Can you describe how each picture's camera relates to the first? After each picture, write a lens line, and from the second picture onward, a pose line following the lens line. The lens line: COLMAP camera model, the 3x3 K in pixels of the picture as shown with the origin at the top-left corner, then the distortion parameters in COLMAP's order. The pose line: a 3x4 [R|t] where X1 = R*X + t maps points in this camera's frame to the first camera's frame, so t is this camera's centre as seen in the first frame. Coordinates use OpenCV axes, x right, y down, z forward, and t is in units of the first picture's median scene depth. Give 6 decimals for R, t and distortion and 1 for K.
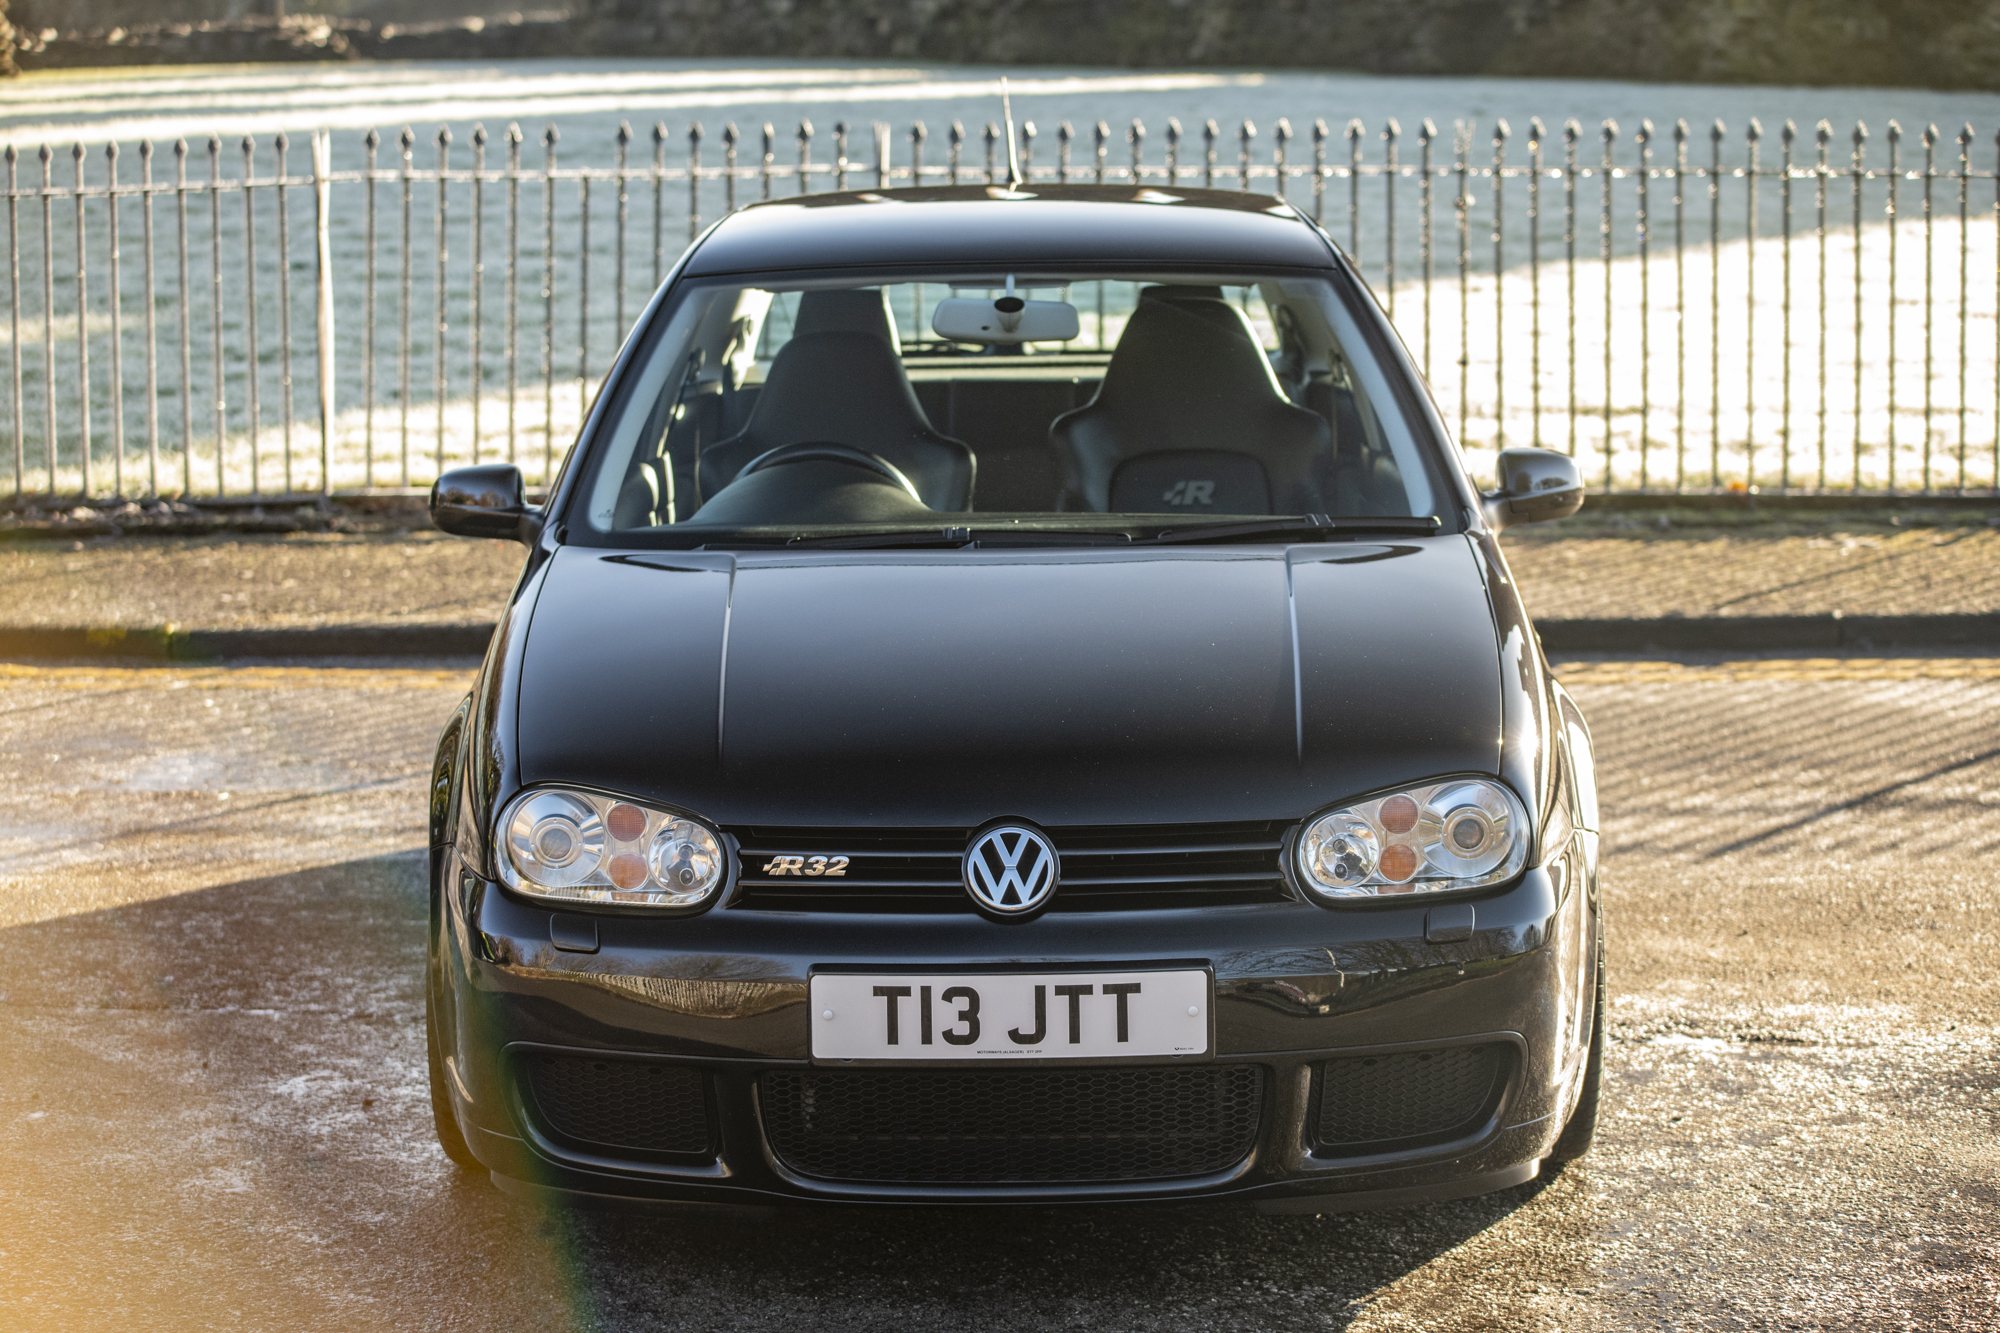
lens RADIAL K [[4067.8, 0, 1000.8], [0, 4067.8, 665.4], [0, 0, 1]] dist [-0.256255, 0.077273]
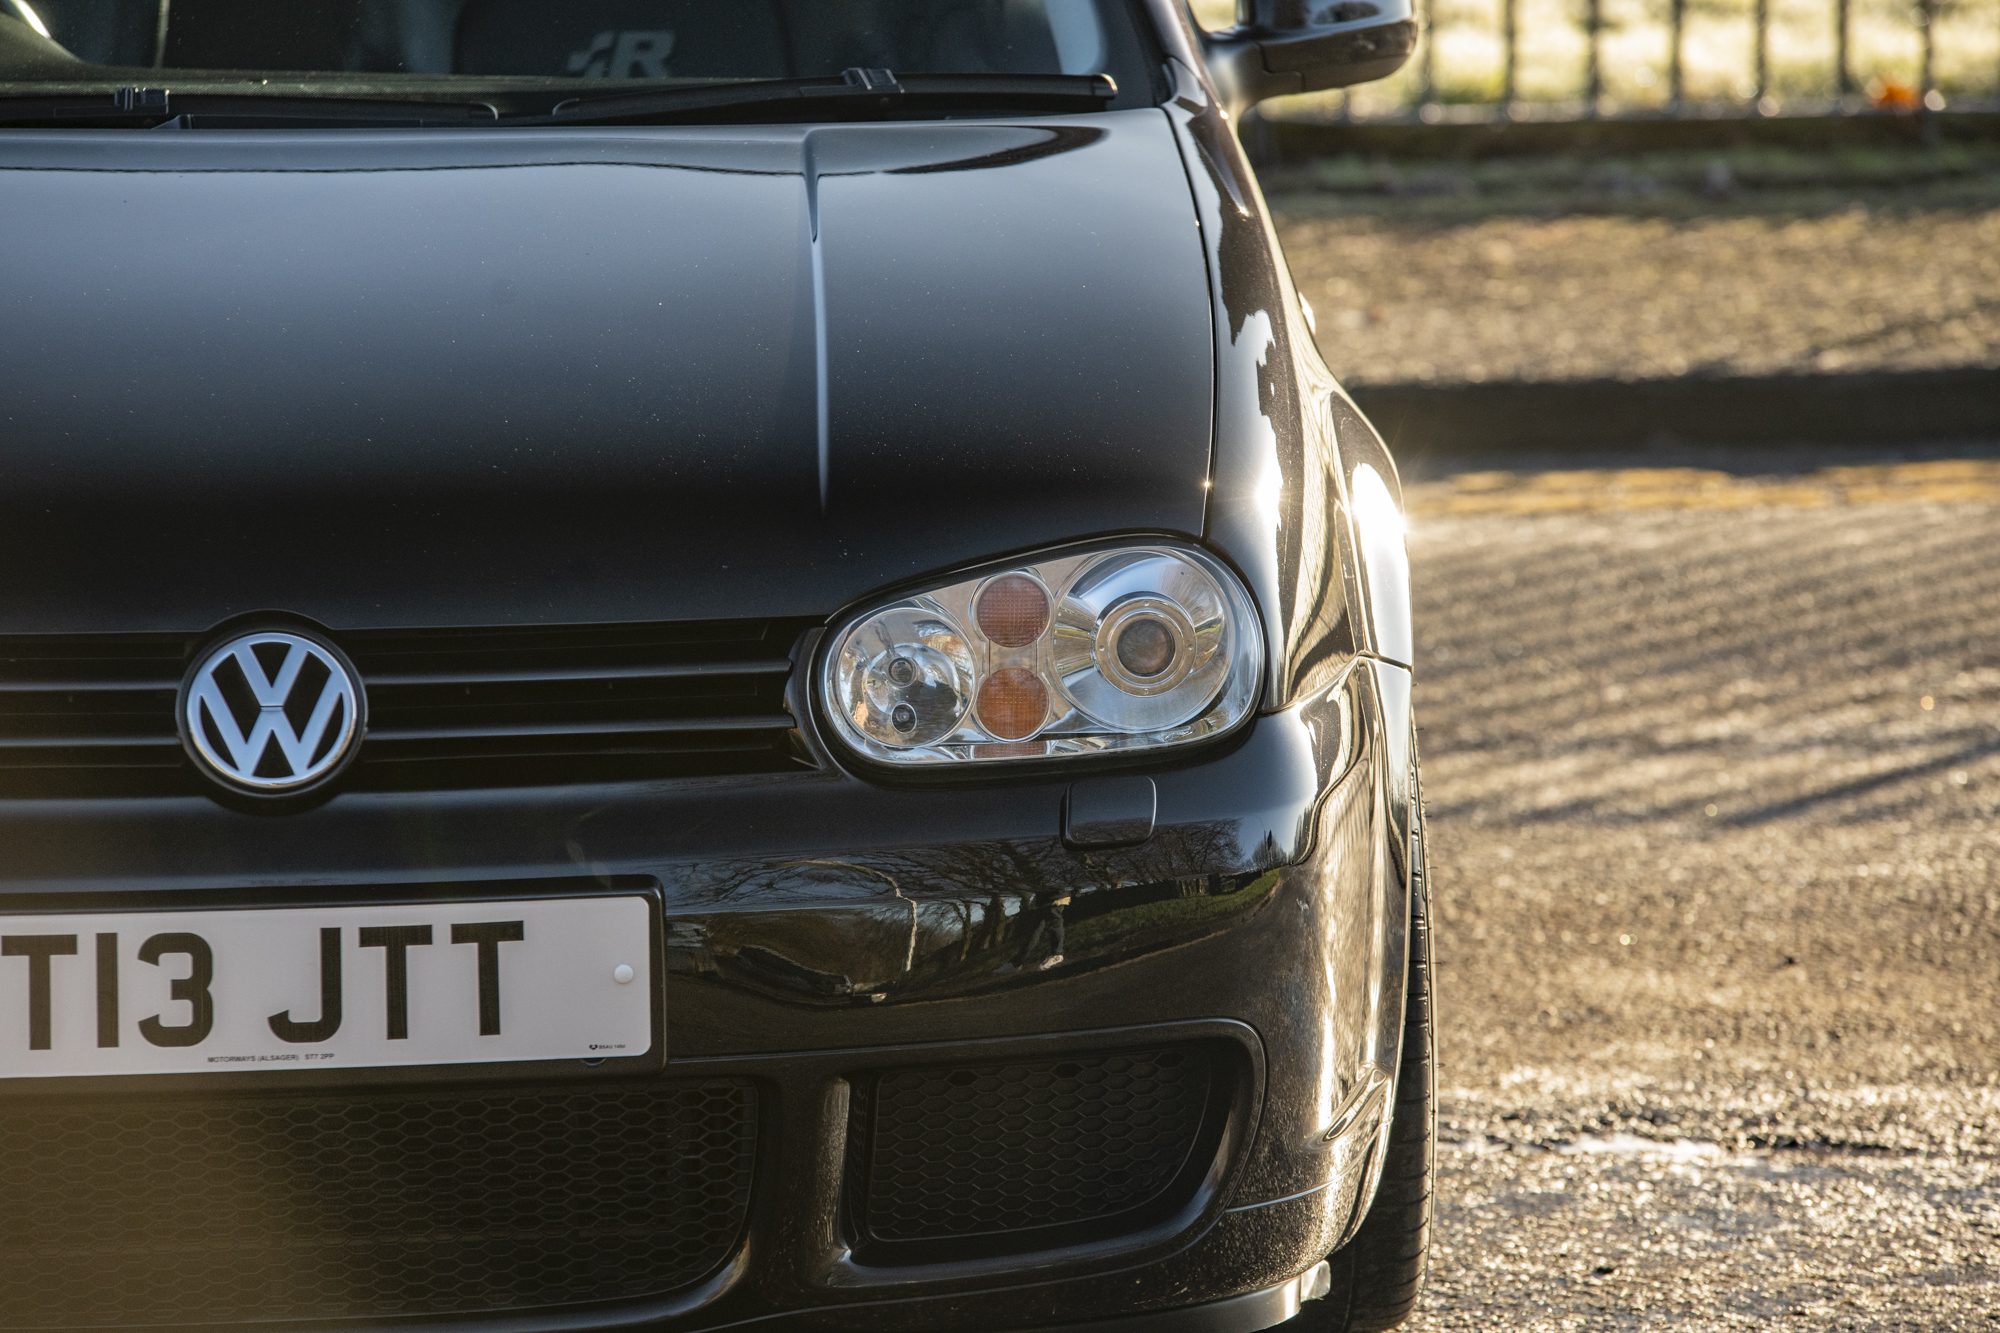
lens RADIAL K [[10448.3, 0, 1001.8], [0, 10448.3, 664.2], [0, 0, 1]] dist [2.120559, -0.077056]
pose [[0.996983, -0.008499, 0.077147, -0.006379], [0.008660, 0.999961, -0.001765, 0.034582], [-0.077129, 0.002427, 0.997018, -0.268822]]
